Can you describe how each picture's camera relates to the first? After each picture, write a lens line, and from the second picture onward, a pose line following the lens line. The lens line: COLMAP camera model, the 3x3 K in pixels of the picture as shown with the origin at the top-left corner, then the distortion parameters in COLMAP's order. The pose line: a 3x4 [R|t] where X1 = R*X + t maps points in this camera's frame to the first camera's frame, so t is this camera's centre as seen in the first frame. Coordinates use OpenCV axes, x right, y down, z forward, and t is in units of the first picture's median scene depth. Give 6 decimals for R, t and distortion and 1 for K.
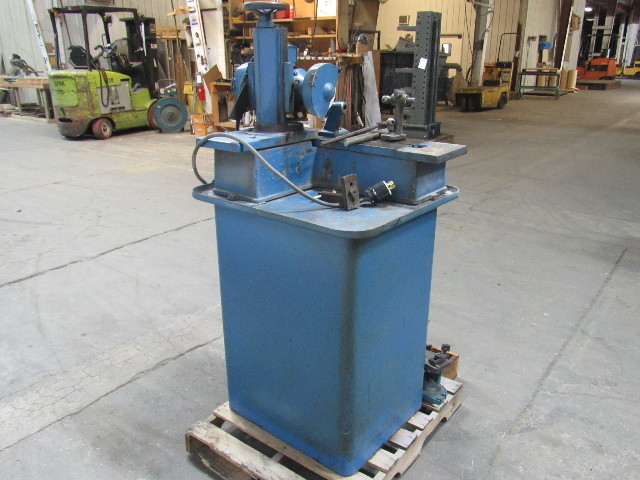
lens RADIAL K [[525.8, 0, 320.0], [0, 525.8, 240.0], [0, 0, 1]] dist [-0.006758, -0.003542]
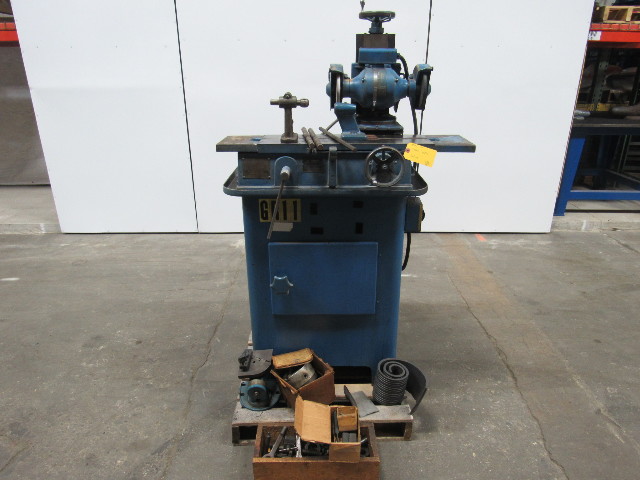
lens RADIAL K [[461.1, 0, 320.0], [0, 461.1, 240.0], [0, 0, 1]] dist [-0.004821, -0.001779]
pose [[-0.769957, 0.229445, -0.595416, 0.598043], [-0.214067, 0.786159, 0.579767, -0.503702], [0.601116, 0.573855, -0.556192, 1.453413]]
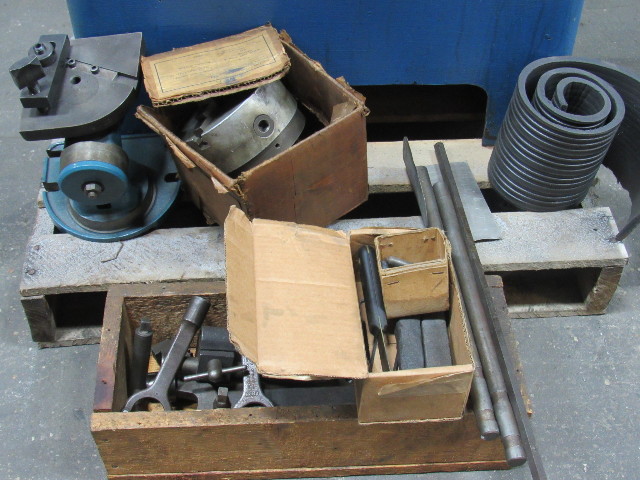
lens RADIAL K [[915.7, 0, 320.0], [0, 915.7, 240.0], [0, 0, 1]] dist [-0.082463, 0.141691]
pose [[-0.747176, 0.494063, -0.444556, 0.377974], [-0.226480, 0.439579, 0.869182, -0.184910], [0.624848, 0.750115, -0.216547, 1.265187]]
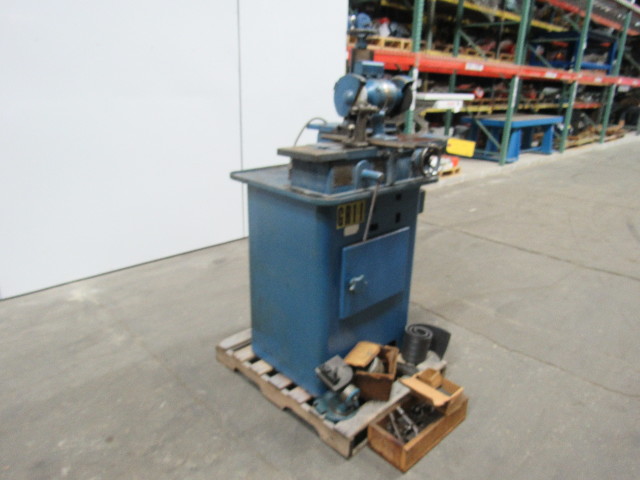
lens RADIAL K [[461.1, 0, 320.0], [0, 461.1, 240.0], [0, 0, 1]] dist [-0.004821, -0.001779]
pose [[-0.120159, 0.323919, -0.938423, 0.966389], [-0.354579, 0.868920, 0.345330, -0.285683], [0.927273, 0.374239, 0.010446, 0.882439]]
